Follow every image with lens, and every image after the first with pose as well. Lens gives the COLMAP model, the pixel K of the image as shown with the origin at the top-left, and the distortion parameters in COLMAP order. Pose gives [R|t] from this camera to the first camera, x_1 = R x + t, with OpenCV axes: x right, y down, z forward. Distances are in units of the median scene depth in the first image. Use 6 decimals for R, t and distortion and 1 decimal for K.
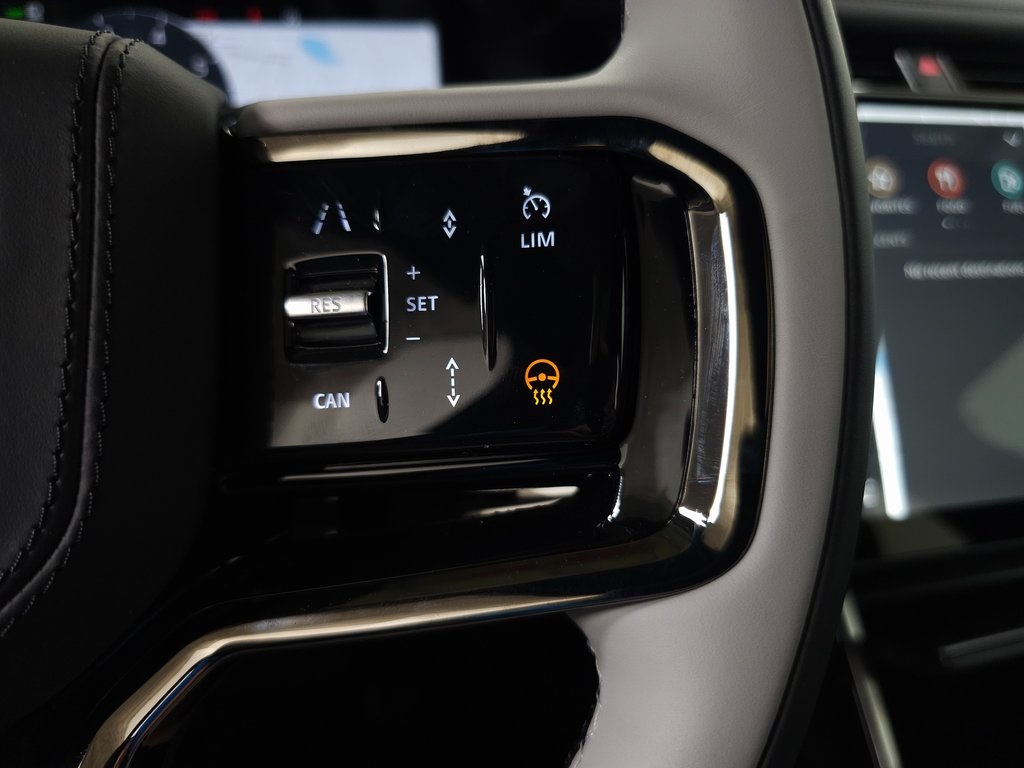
lens RADIAL K [[737.6, 0, 509.3], [0, 737.6, 350.7], [0, 0, 1]] dist [-0.003115, -0.001570]
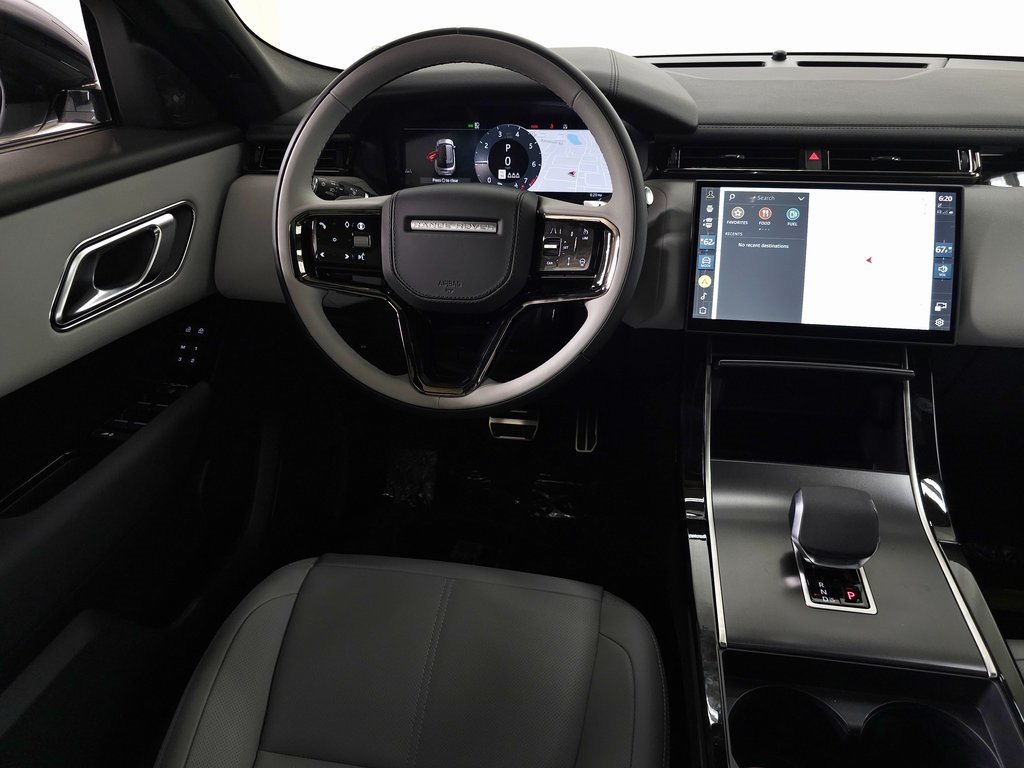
lens RADIAL K [[692.1, 0, 515.6], [0, 692.1, 388.4], [0, 0, 1]] dist [0.048087, -0.063354]
pose [[0.928701, 0.148588, -0.339758, 1.538288], [-0.087754, 0.978250, 0.187954, 0.032321], [0.360296, -0.144738, 0.921541, -4.363568]]
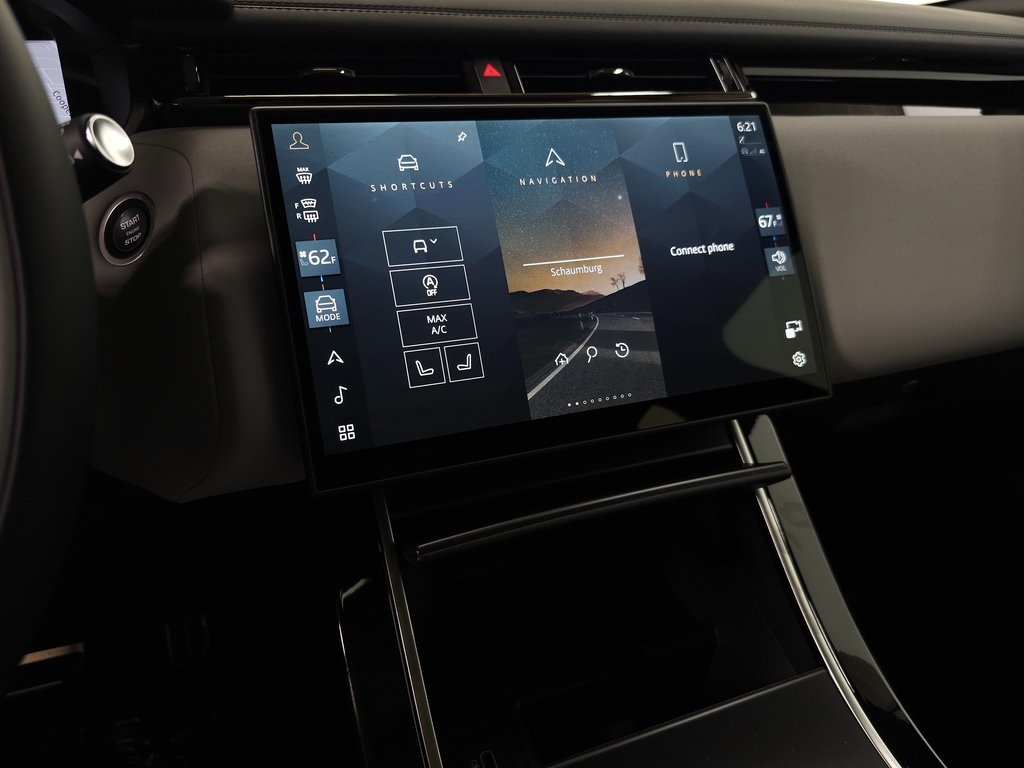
lens RADIAL K [[705.8, 0, 514.3], [0, 705.8, 385.7], [0, 0, 1]] dist [0.027564, -0.044773]
pose [[0.986647, -0.076556, 0.143759, 1.122504], [0.060896, 0.992027, 0.110338, -0.016997], [-0.151060, -0.100111, 0.983442, -0.505219]]
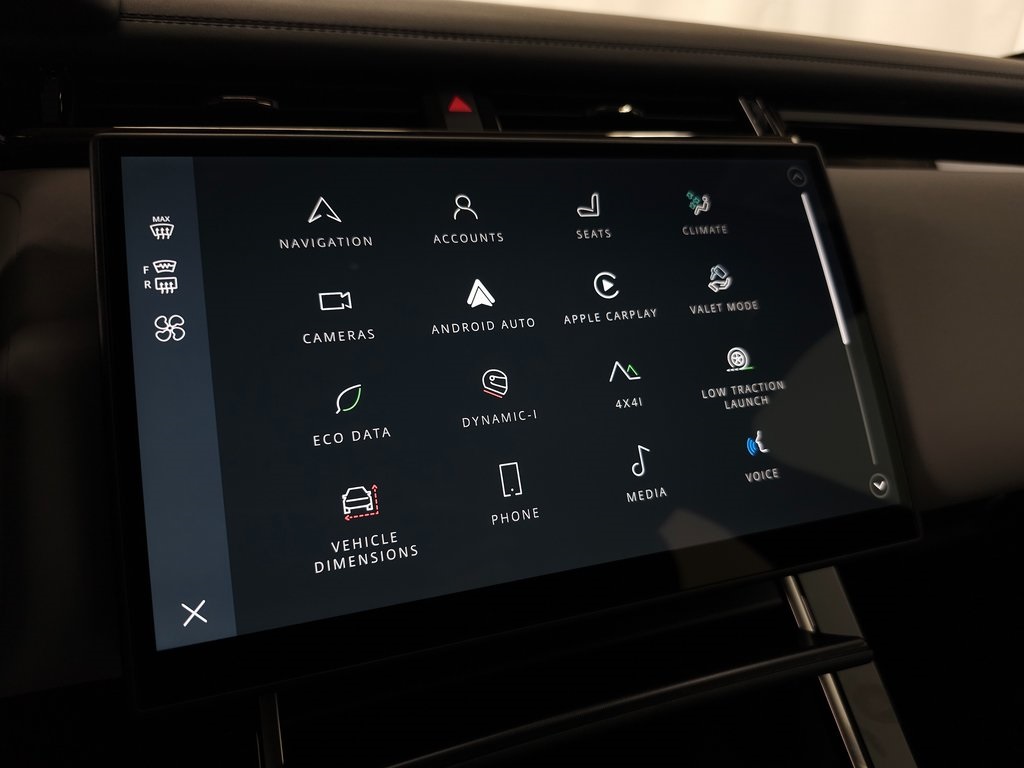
lens RADIAL K [[709.0, 0, 516.6], [0, 709.0, 388.2], [0, 0, 1]] dist [-0.004001, -0.009205]
pose [[0.990742, -0.052478, 0.125204, 1.422337], [0.051273, 0.998602, 0.012829, -0.103855], [-0.125702, -0.006291, 0.992048, 0.283688]]
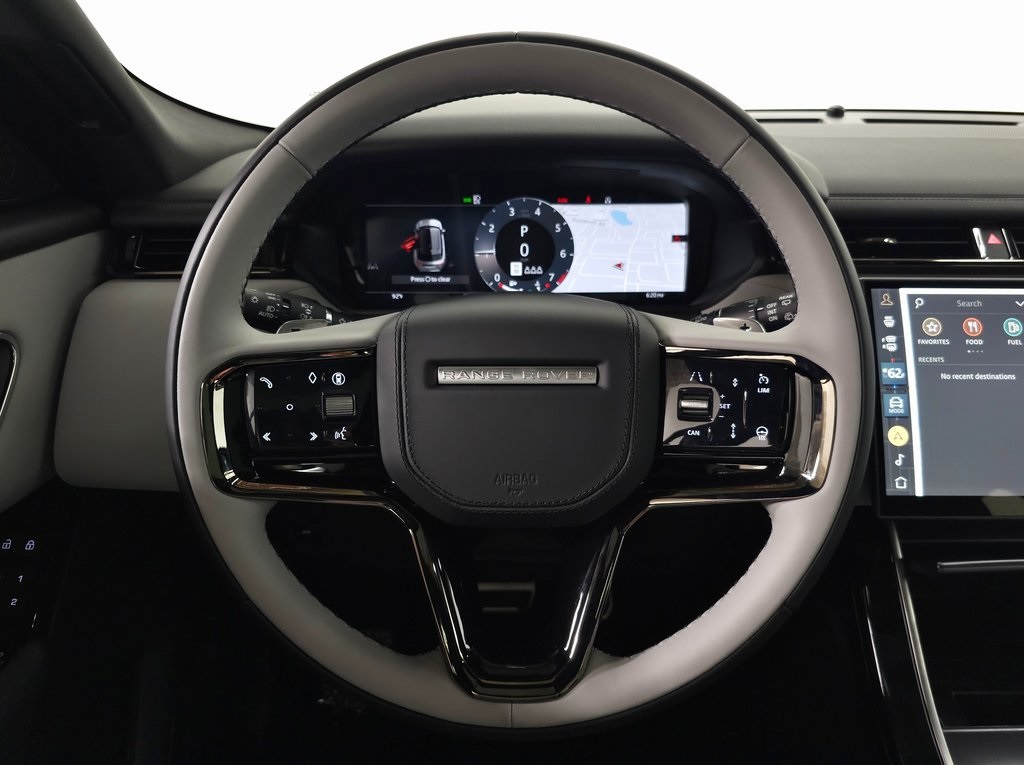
lens RADIAL K [[705.8, 0, 514.3], [0, 705.8, 384.2], [0, 0, 1]] dist [0.027564, -0.044773]
pose [[0.976181, 0.065489, -0.206839, -0.384594], [-0.051616, 0.996084, 0.071774, -0.335956], [0.210729, -0.059388, 0.975739, -2.254776]]
